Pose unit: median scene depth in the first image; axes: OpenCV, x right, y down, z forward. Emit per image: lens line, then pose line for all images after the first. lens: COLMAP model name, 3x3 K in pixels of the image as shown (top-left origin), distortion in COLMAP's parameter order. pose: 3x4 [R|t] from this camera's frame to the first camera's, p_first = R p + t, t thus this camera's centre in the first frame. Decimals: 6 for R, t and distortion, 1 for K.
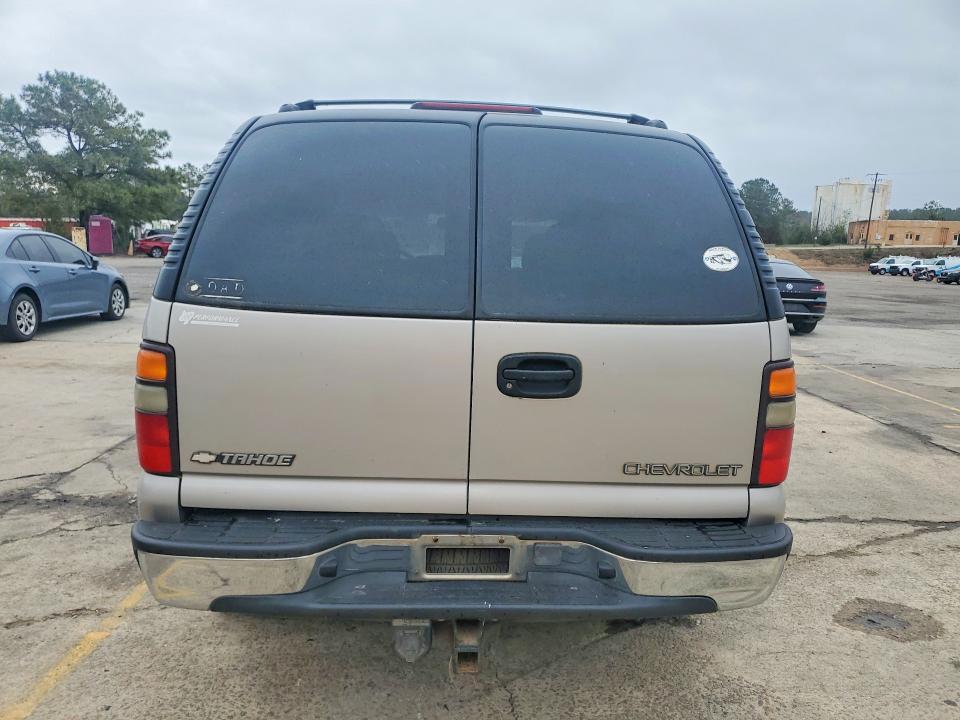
lens RADIAL K [[744.9, 0, 480.0], [0, 744.9, 360.0], [0, 0, 1]] dist [0.007611, 0.004211]
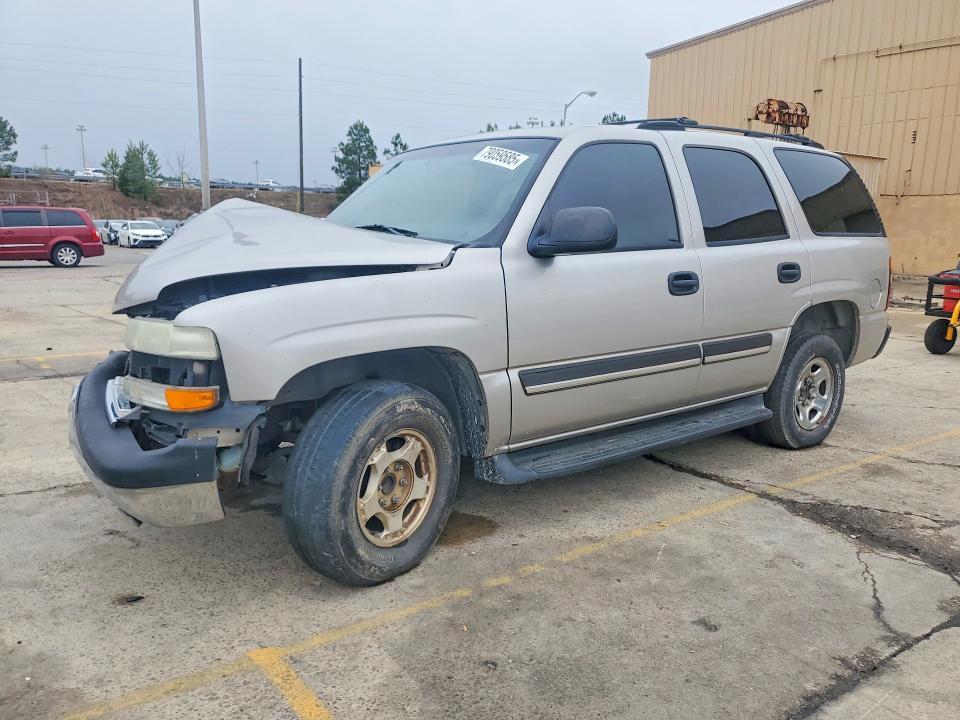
lens RADIAL K [[744.9, 0, 480.0], [0, 744.9, 360.0], [0, 0, 1]] dist [0.007611, 0.004211]
pose [[-0.561681, -0.185868, 0.806206, -0.917511], [0.089206, 0.955153, 0.282357, -0.269560], [-0.822531, 0.230513, -0.519910, 1.838118]]
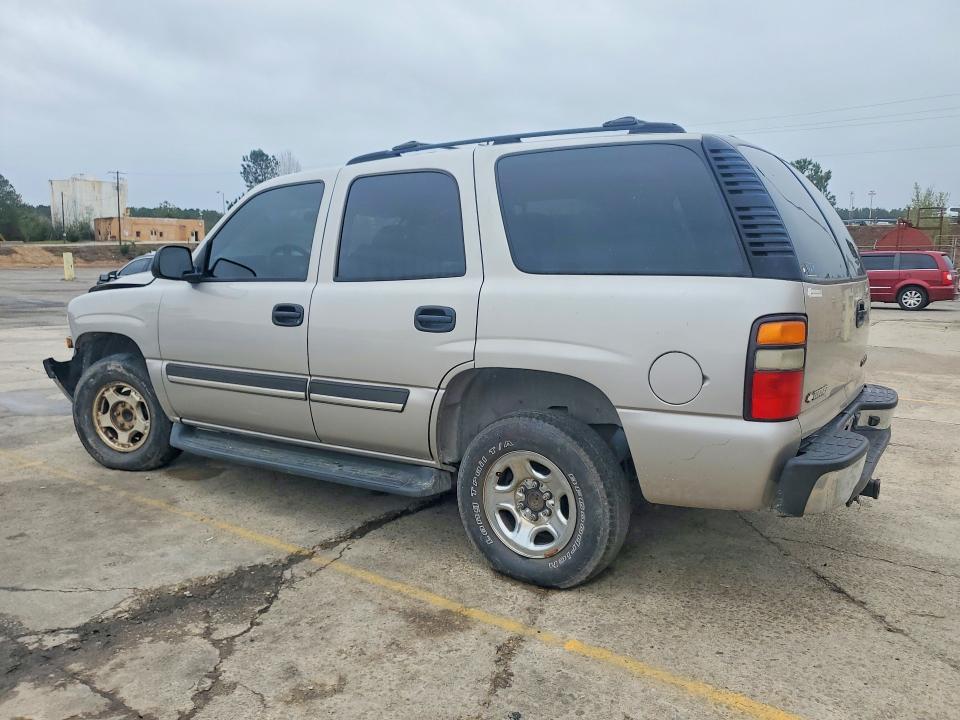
lens RADIAL K [[744.9, 0, 480.0], [0, 744.9, 360.0], [0, 0, 1]] dist [0.007611, 0.004211]
pose [[0.597508, -0.135164, 0.790389, -0.908025], [0.131686, 0.988848, 0.069552, -0.051875], [-0.790976, 0.062526, 0.608644, 0.346939]]
